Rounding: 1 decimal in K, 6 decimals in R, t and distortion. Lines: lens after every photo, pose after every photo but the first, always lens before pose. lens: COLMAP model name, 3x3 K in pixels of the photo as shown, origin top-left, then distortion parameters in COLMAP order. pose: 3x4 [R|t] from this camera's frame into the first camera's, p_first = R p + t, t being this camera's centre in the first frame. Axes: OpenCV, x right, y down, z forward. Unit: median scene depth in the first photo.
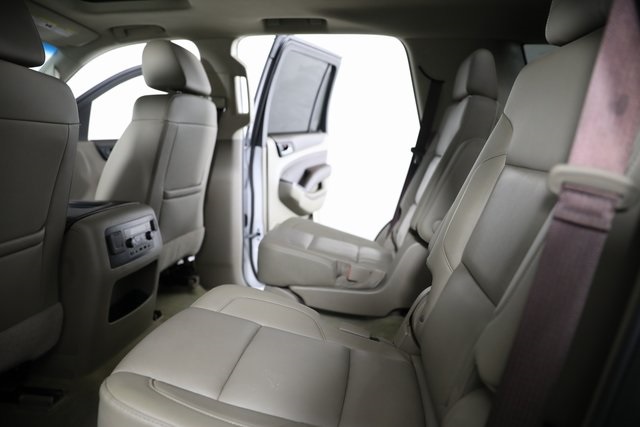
lens RADIAL K [[434.3, 0, 319.3], [0, 434.3, 215.6], [0, 0, 1]] dist [-0.099636, 0.067162]
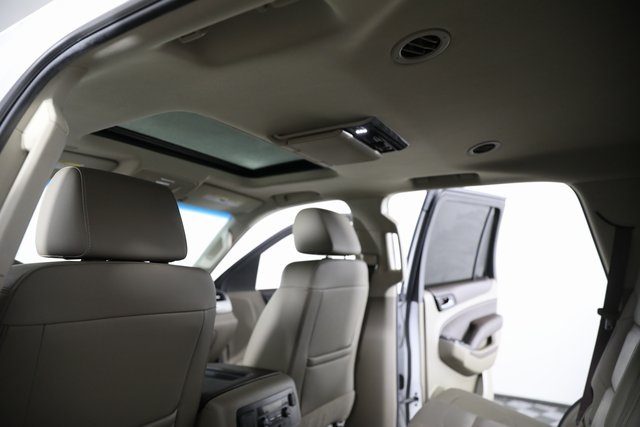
lens RADIAL K [[434.3, 0, 318.2], [0, 434.3, 211.8], [0, 0, 1]] dist [-0.099636, 0.067162]
pose [[0.922217, -0.067215, -0.380785, 0.040493], [-0.049460, 0.956181, -0.288568, -0.077540], [0.383496, 0.284956, 0.878482, 0.054398]]
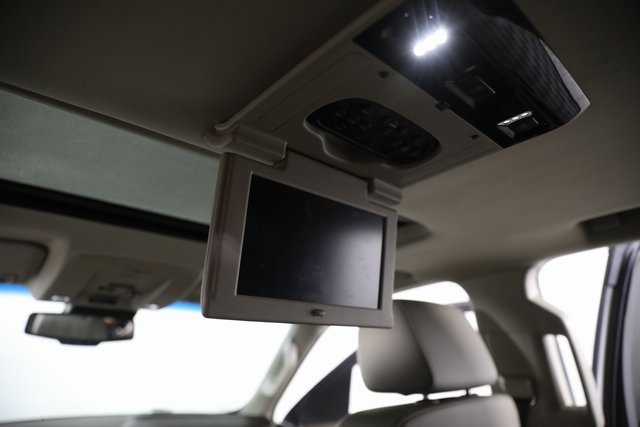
lens RADIAL K [[434.3, 0, 324.0], [0, 434.3, 212.6], [0, 0, 1]] dist [-0.099636, 0.067162]
pose [[0.770375, -0.256883, -0.583553, -0.064157], [-0.059669, 0.882182, -0.467114, -0.200181], [0.634793, 0.394673, 0.664283, 0.430215]]
